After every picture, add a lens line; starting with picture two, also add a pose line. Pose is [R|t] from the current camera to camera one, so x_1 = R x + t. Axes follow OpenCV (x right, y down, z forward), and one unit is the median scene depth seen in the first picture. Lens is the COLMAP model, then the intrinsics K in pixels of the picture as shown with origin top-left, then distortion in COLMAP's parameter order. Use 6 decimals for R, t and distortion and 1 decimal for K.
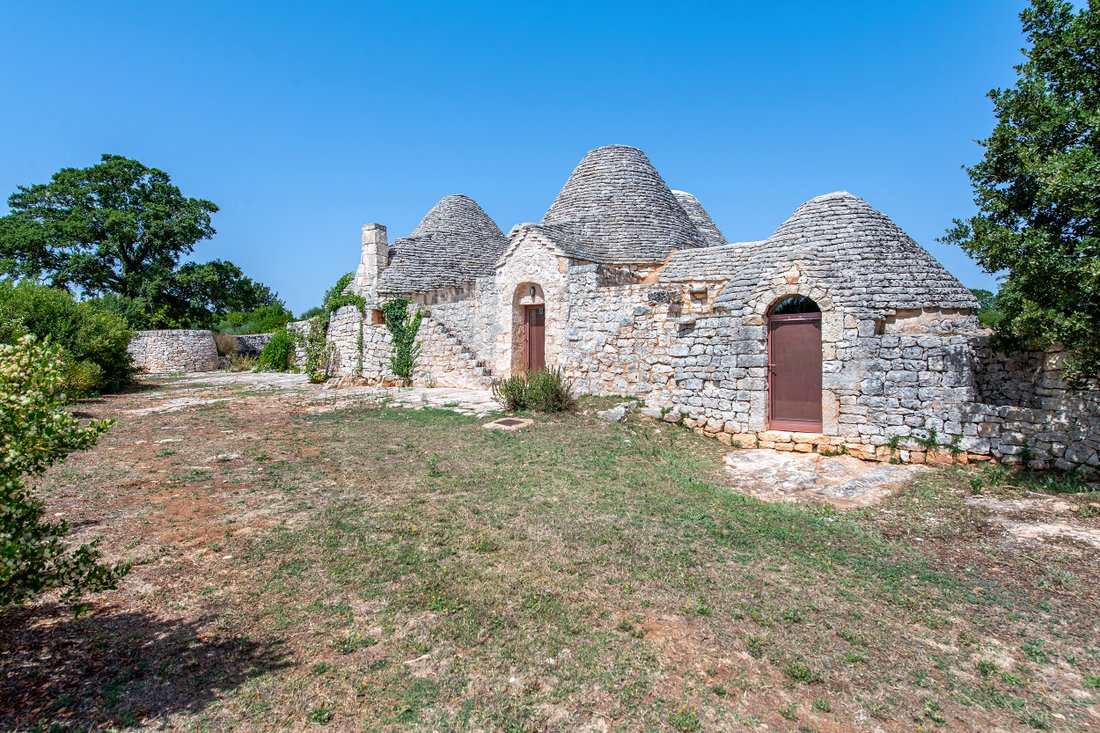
lens RADIAL K [[715.7, 0, 549.4], [0, 715.7, 387.2], [0, 0, 1]] dist [0.015888, -0.000297]
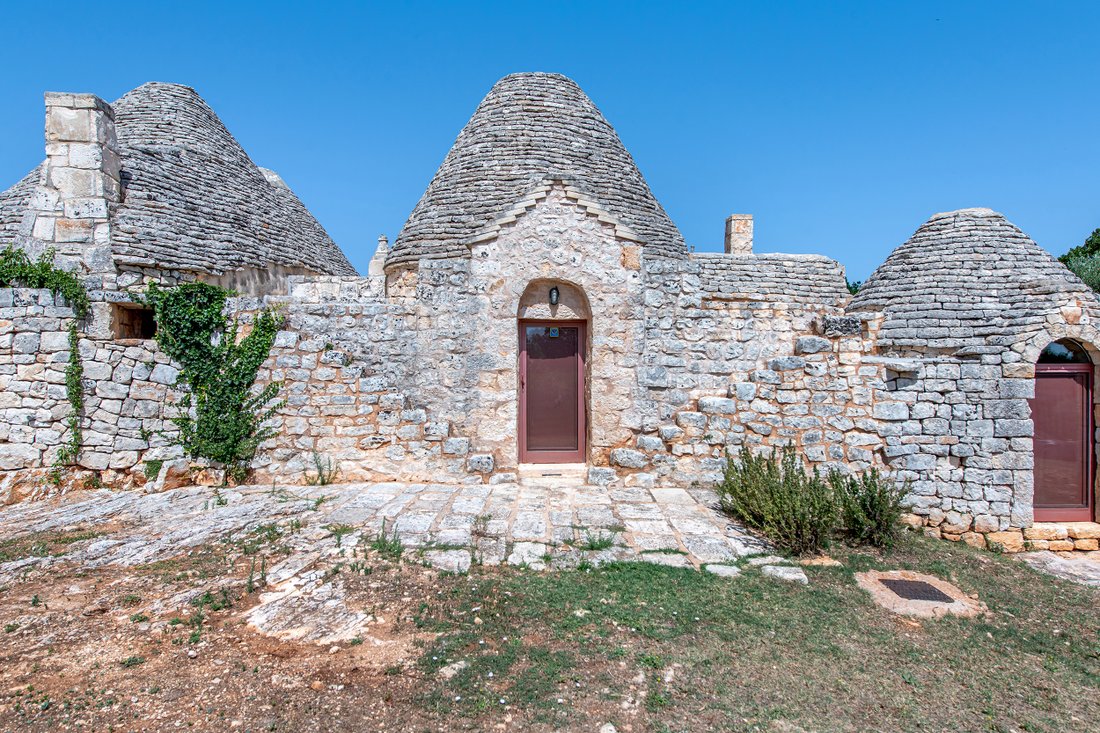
lens RADIAL K [[715.7, 0, 549.4], [0, 715.7, 387.2], [0, 0, 1]] dist [0.015888, -0.000297]
pose [[0.721306, -0.011183, 0.692527, -0.414379], [0.016835, 0.999857, -0.001389, -0.064212], [-0.692412, 0.012661, 0.721391, 0.617209]]
